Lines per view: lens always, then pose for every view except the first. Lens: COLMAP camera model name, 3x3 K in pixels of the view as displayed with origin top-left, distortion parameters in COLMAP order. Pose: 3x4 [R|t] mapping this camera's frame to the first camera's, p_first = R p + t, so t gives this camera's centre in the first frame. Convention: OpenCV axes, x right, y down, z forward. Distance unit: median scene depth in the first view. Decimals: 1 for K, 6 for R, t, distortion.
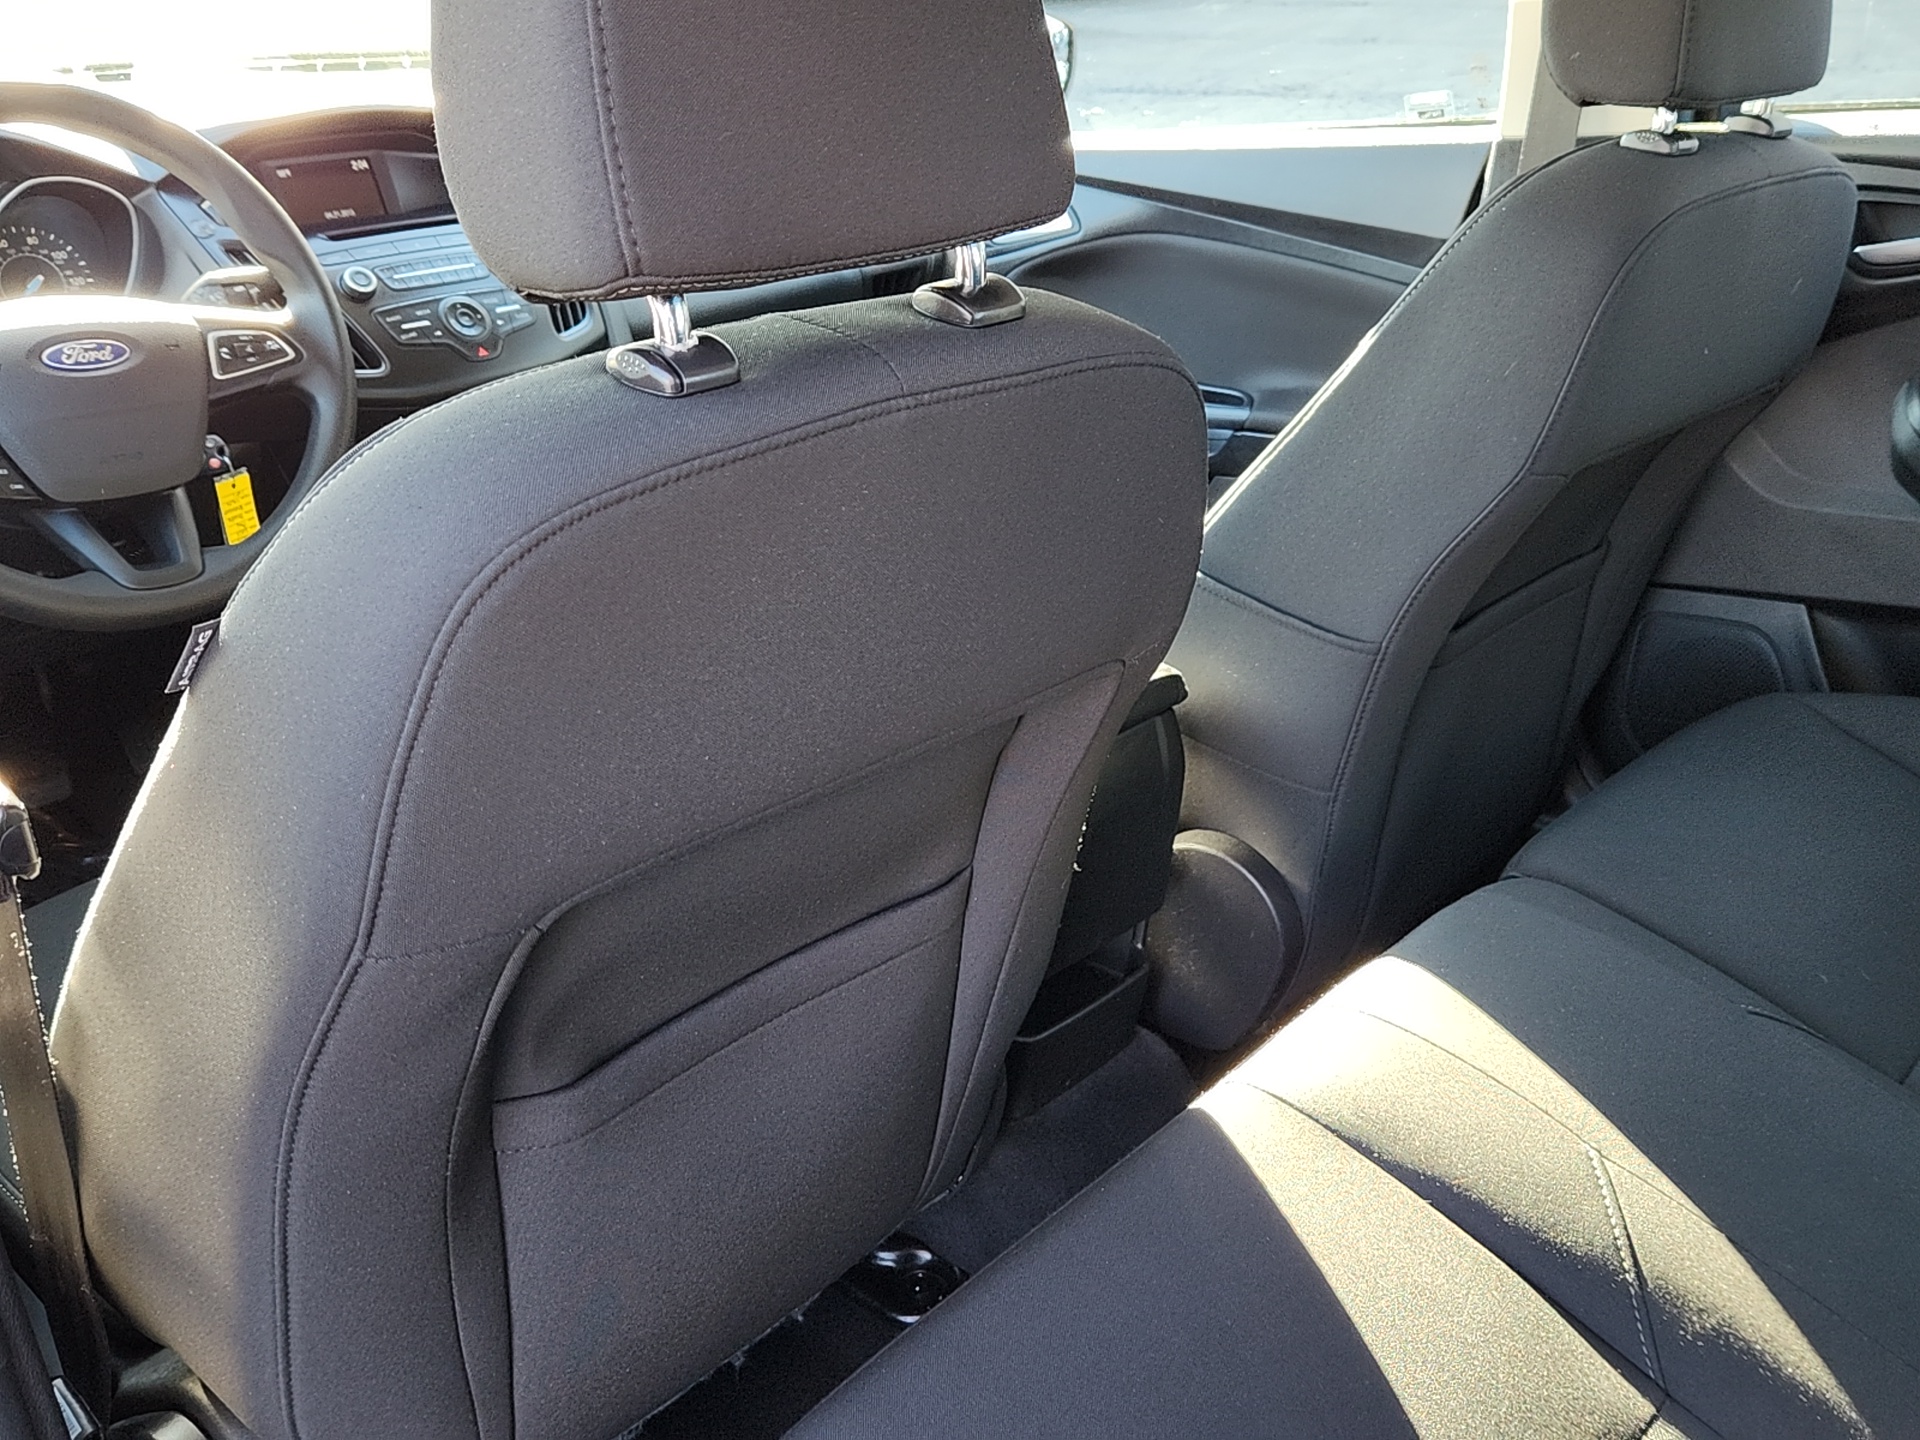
lens RADIAL K [[1799.8, 0, 978.7], [0, 1799.8, 710.7], [0, 0, 1]] dist [0.050857, 0.000000]
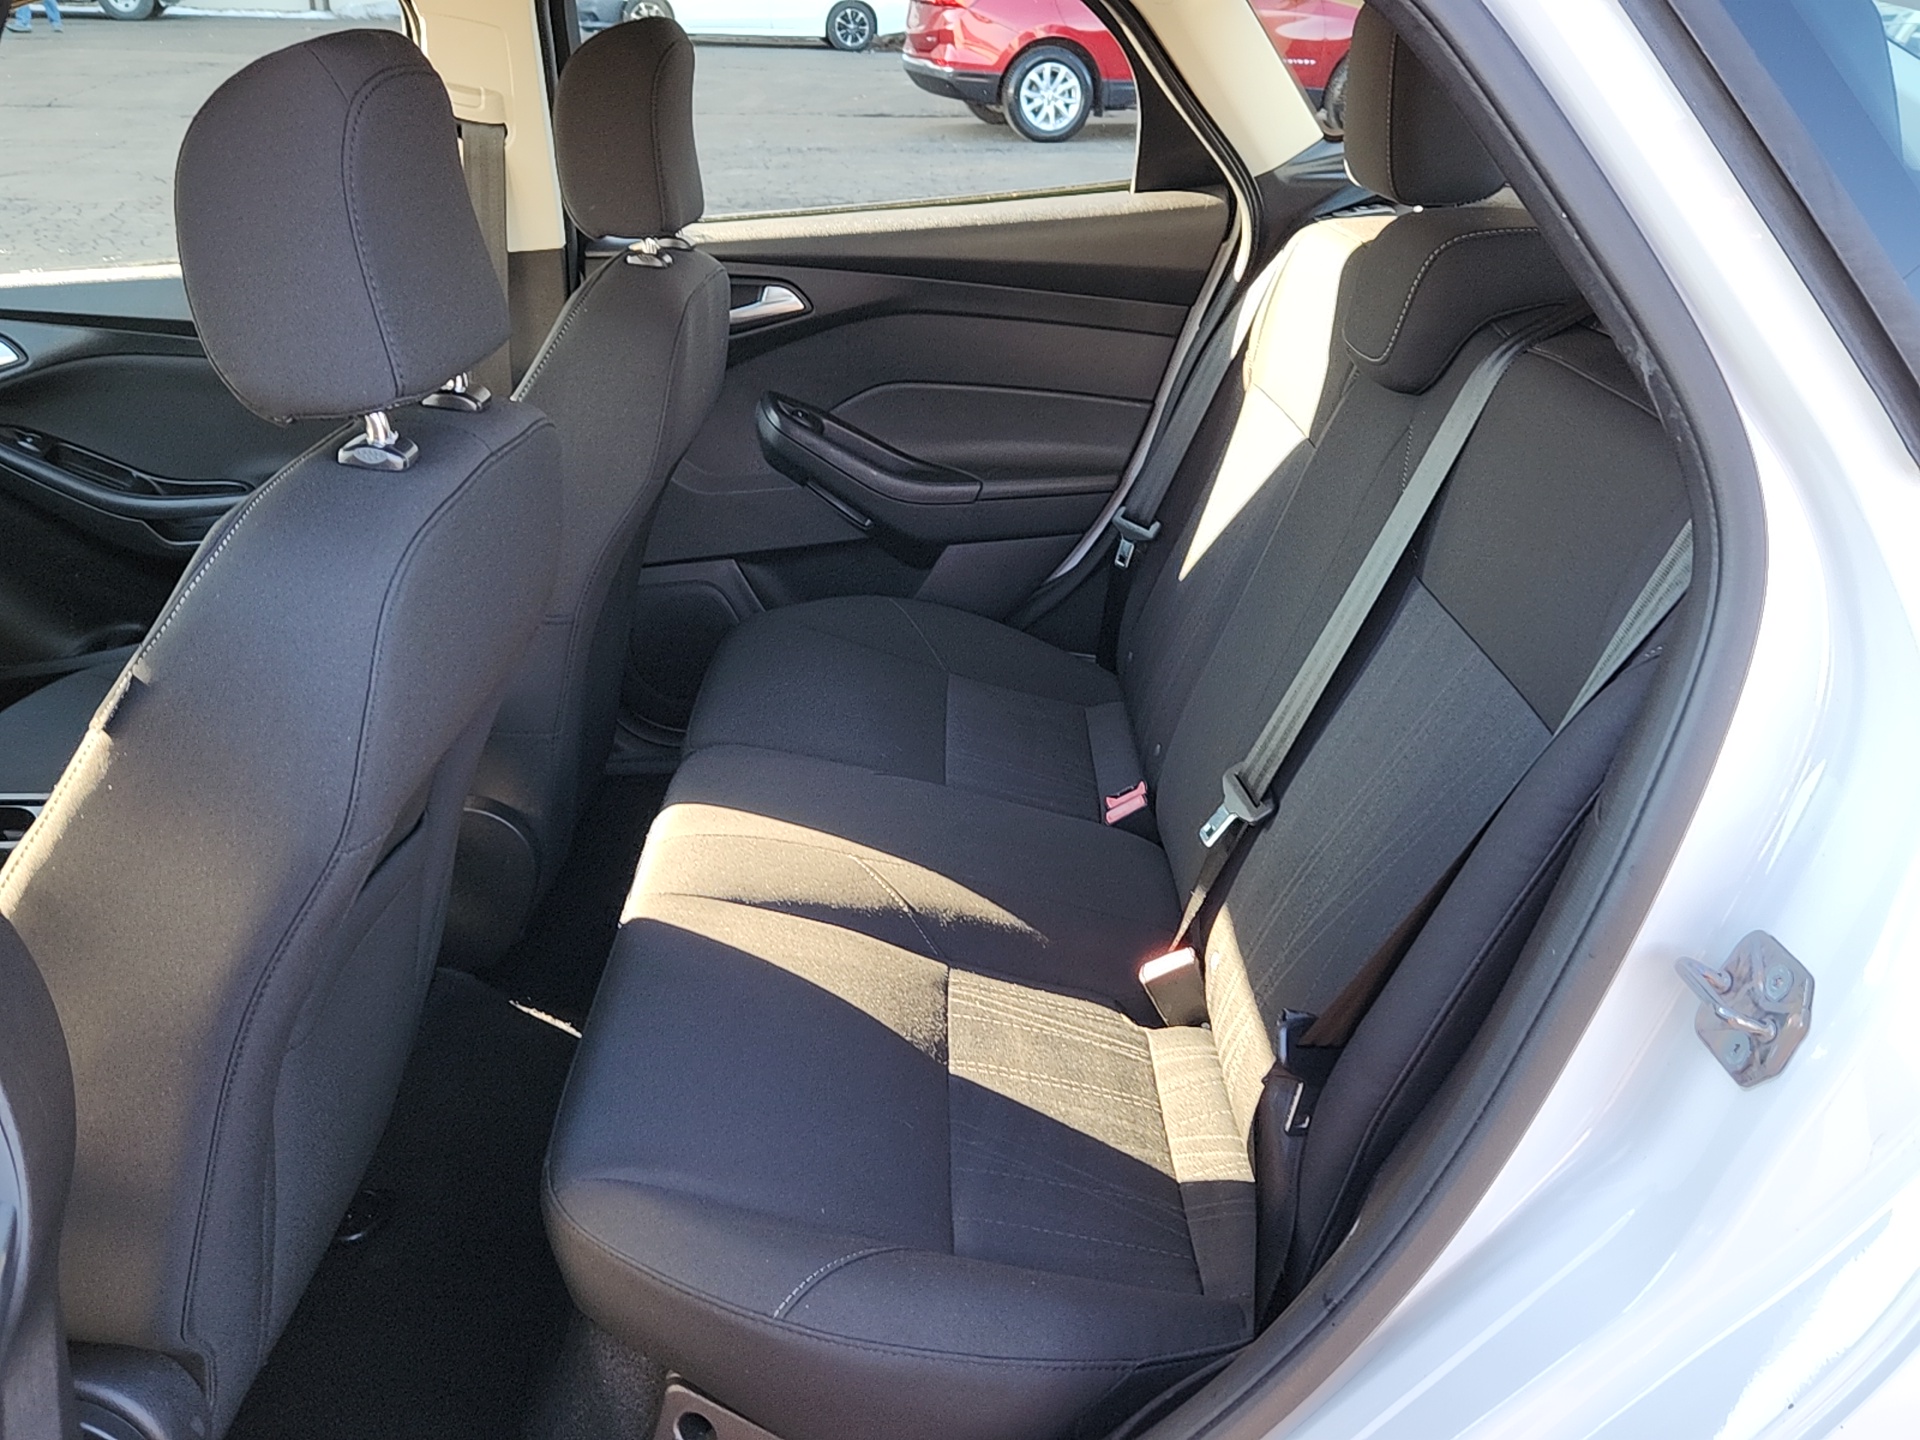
lens RADIAL K [[1799.8, 0, 963.0], [0, 1799.8, 731.2], [0, 0, 1]] dist [0.050857, 0.000000]
pose [[0.735927, -0.245492, 0.630988, -0.348060], [0.265990, 0.961849, 0.063991, 0.029896], [-0.622624, 0.120744, 0.773149, -0.202687]]
